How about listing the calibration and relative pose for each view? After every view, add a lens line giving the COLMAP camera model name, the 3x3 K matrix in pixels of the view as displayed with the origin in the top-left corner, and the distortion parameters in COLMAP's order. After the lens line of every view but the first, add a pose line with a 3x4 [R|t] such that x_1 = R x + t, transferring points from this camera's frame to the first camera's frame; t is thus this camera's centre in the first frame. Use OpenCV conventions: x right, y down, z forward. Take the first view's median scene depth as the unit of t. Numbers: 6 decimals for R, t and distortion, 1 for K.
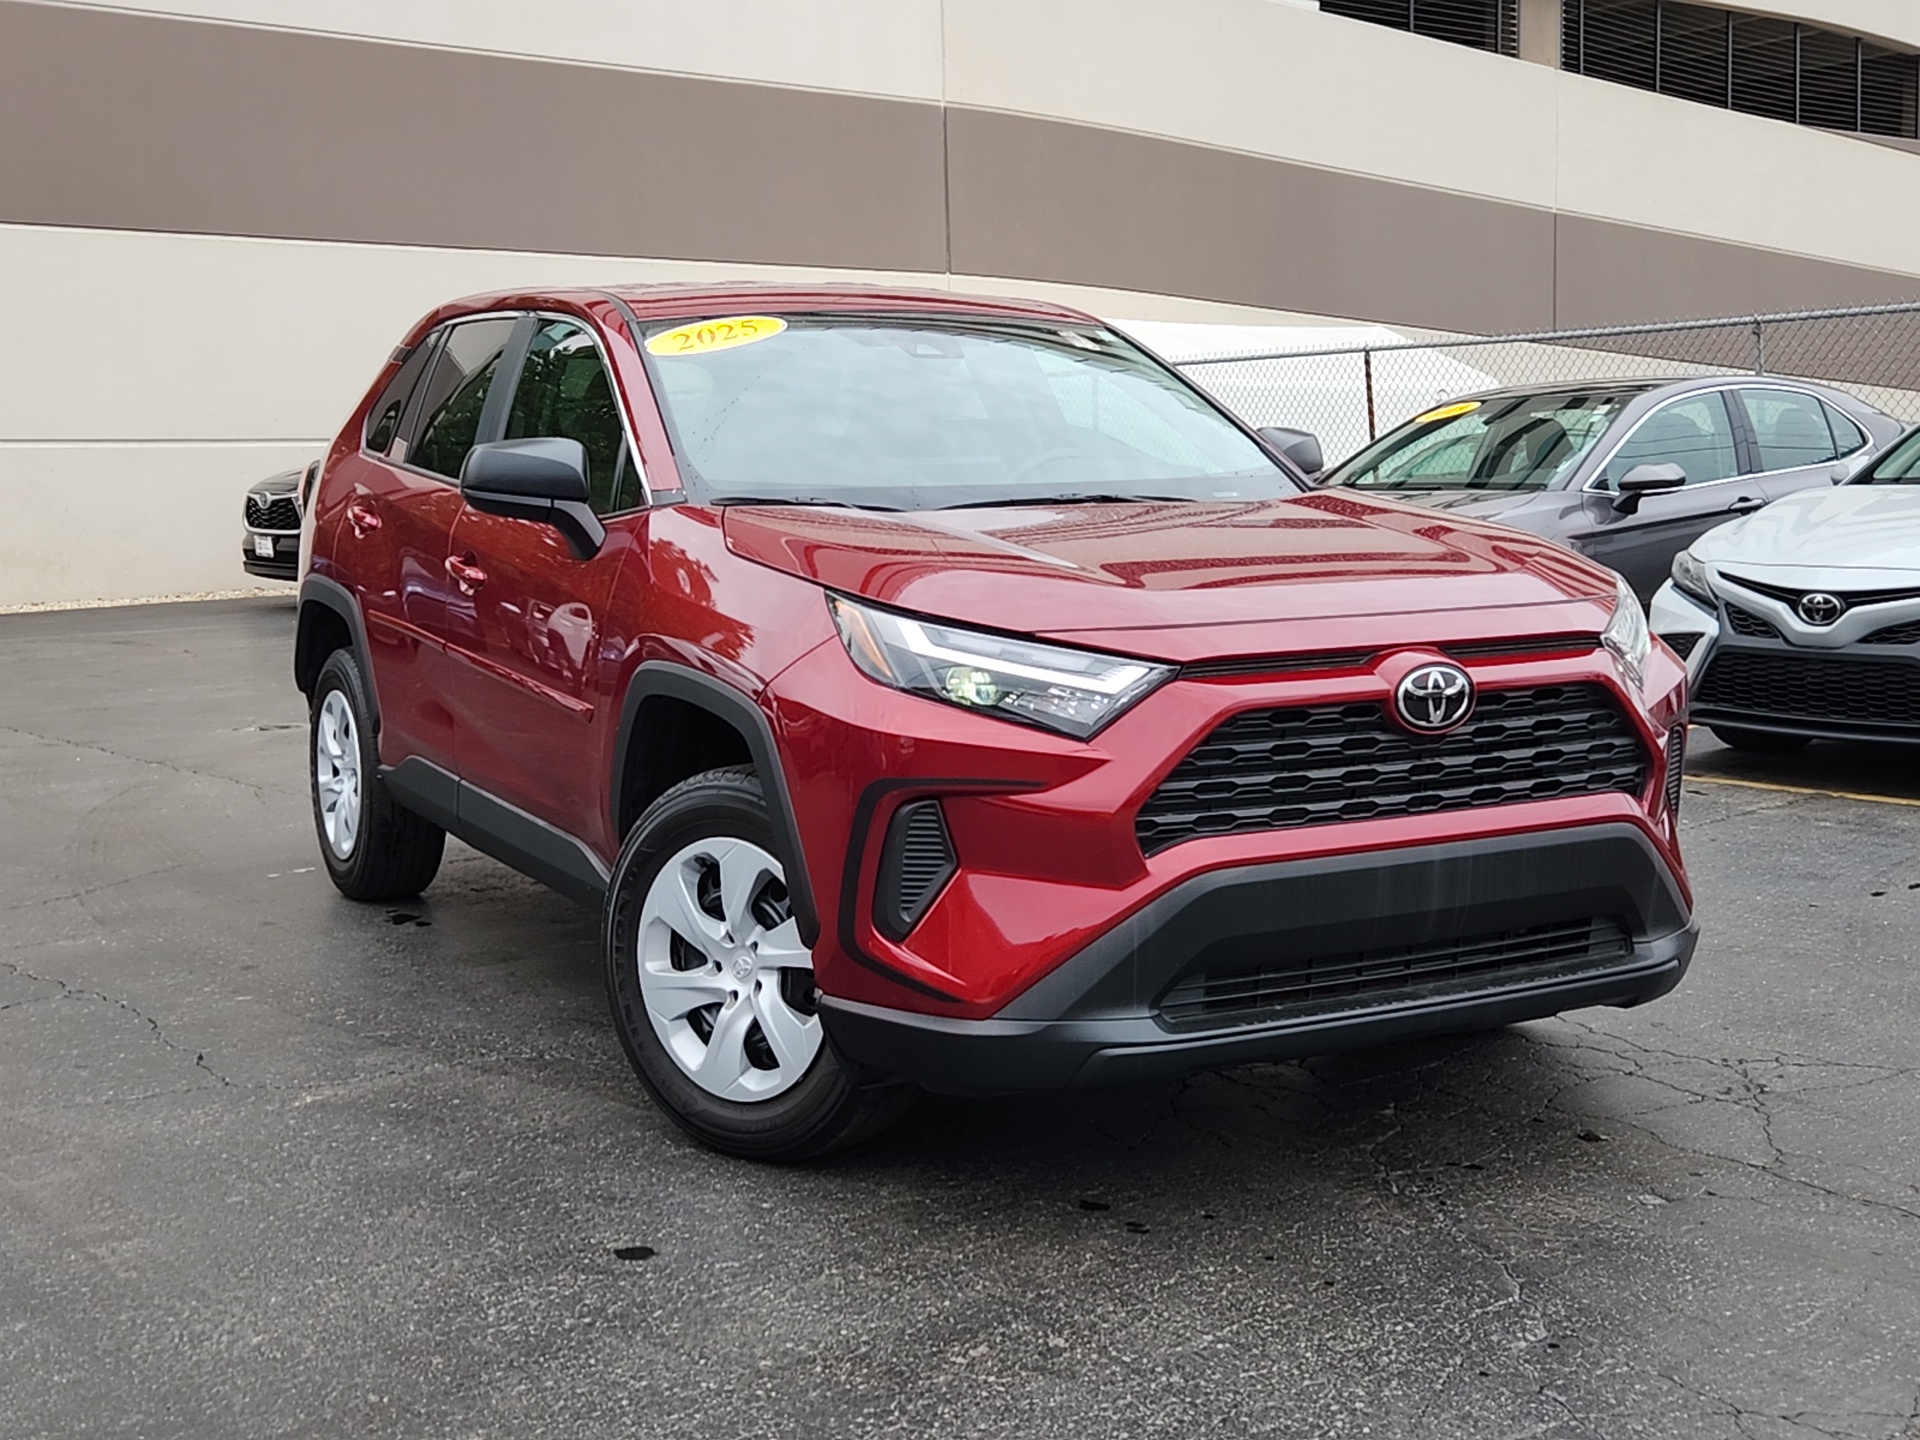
lens RADIAL K [[1985.3, 0, 960.0], [0, 1985.3, 720.0], [0, 0, 1]] dist [0.010628, -0.003805]
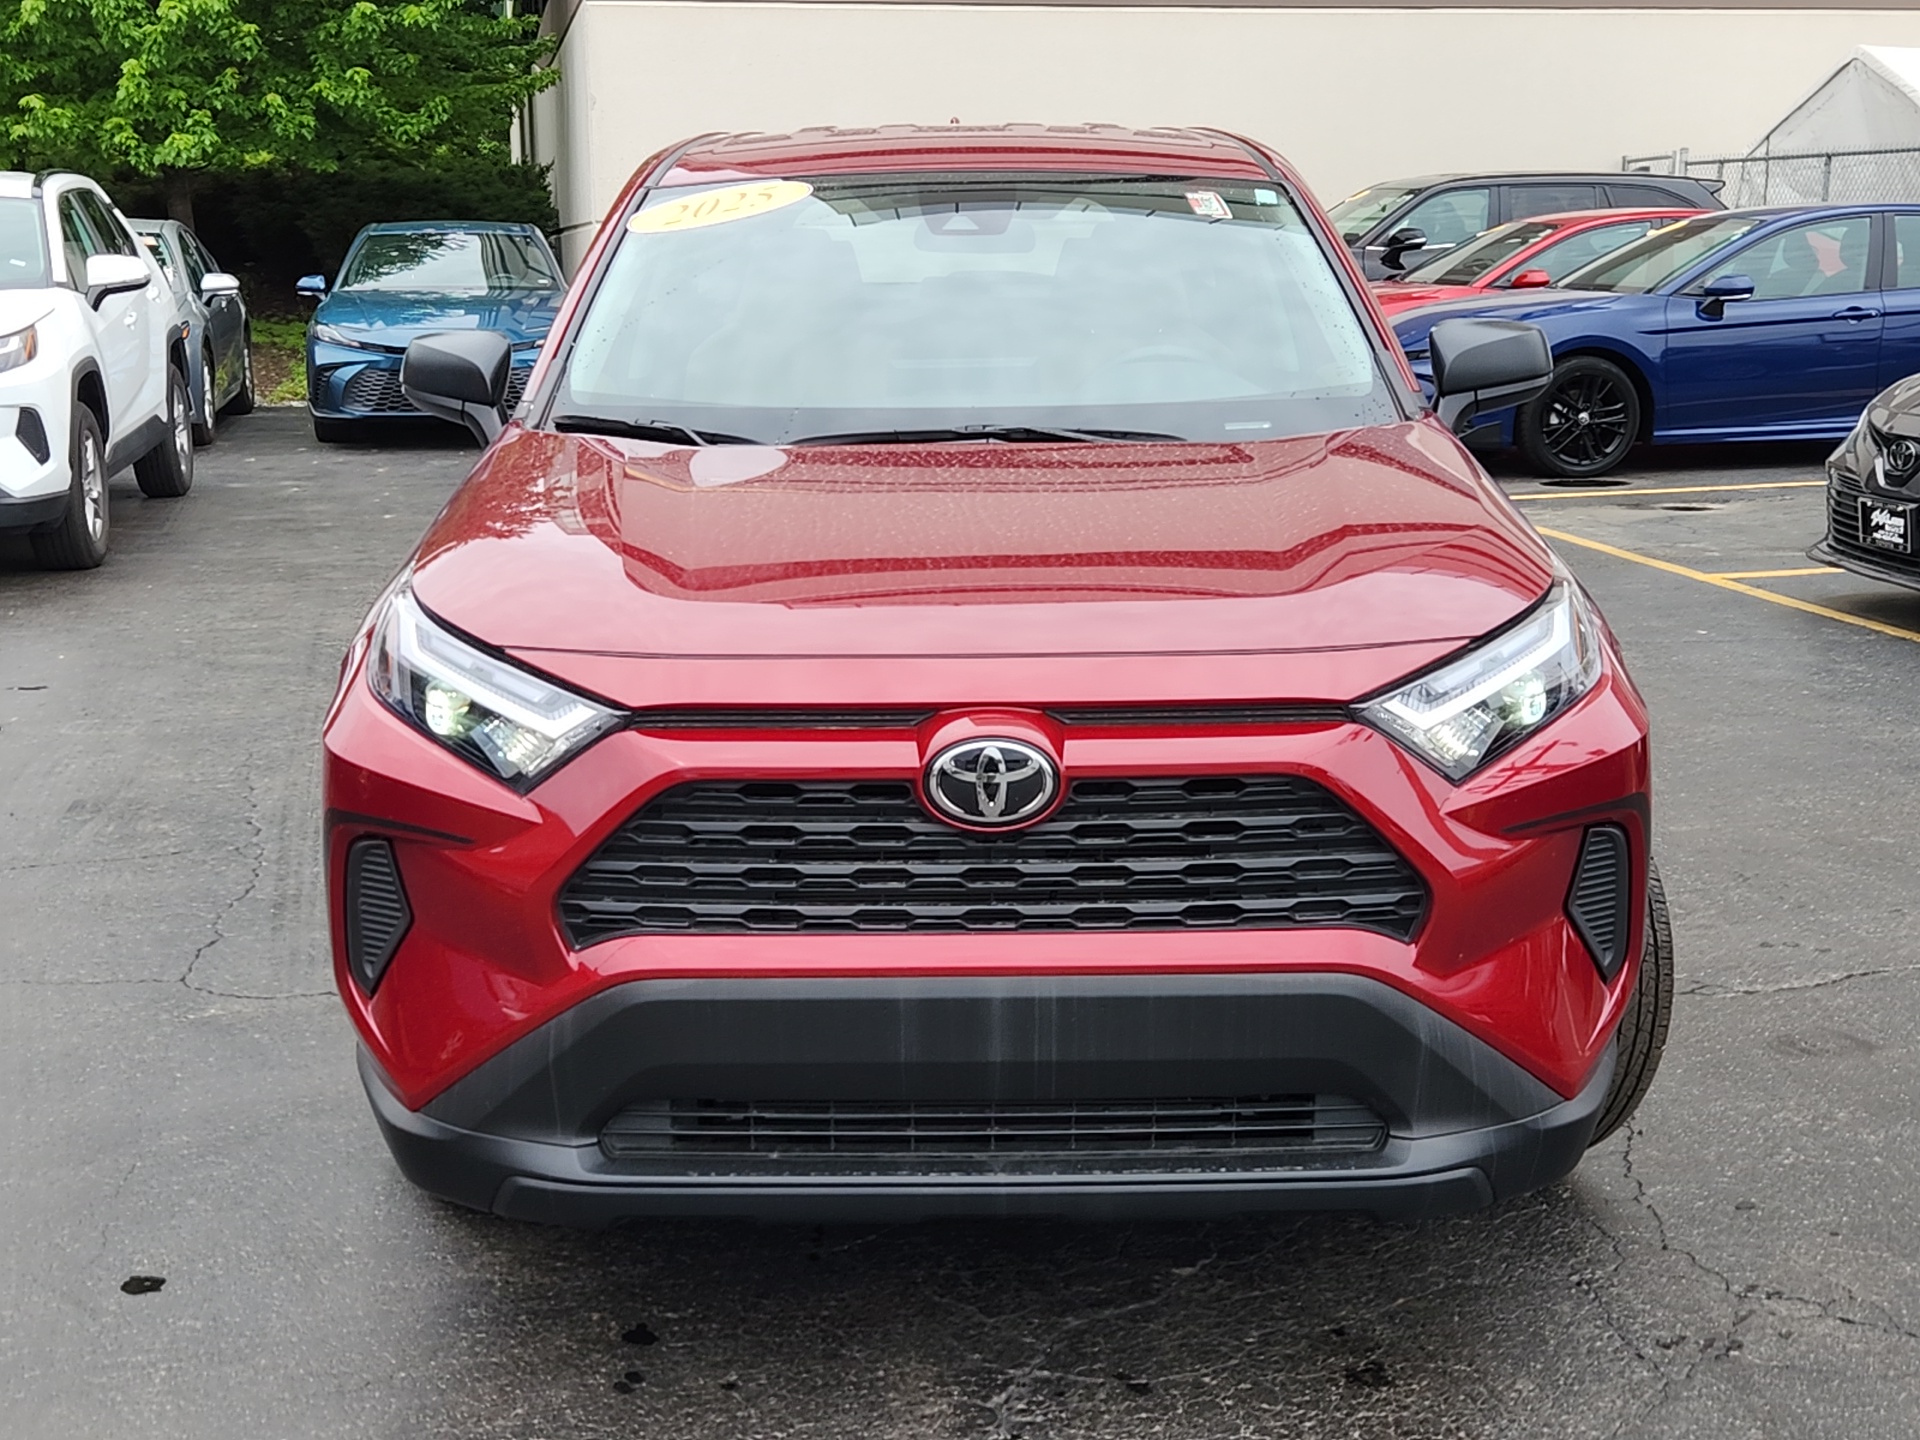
lens RADIAL K [[2059.6, 0, 960.0], [0, 2059.6, 759.2], [0, 0, 1]] dist [0.048364, -0.032425]
pose [[0.909777, 0.110502, -0.400119, 0.521030], [-0.066109, 0.990184, 0.123145, -0.109988], [0.409800, -0.085583, 0.908152, 0.306114]]
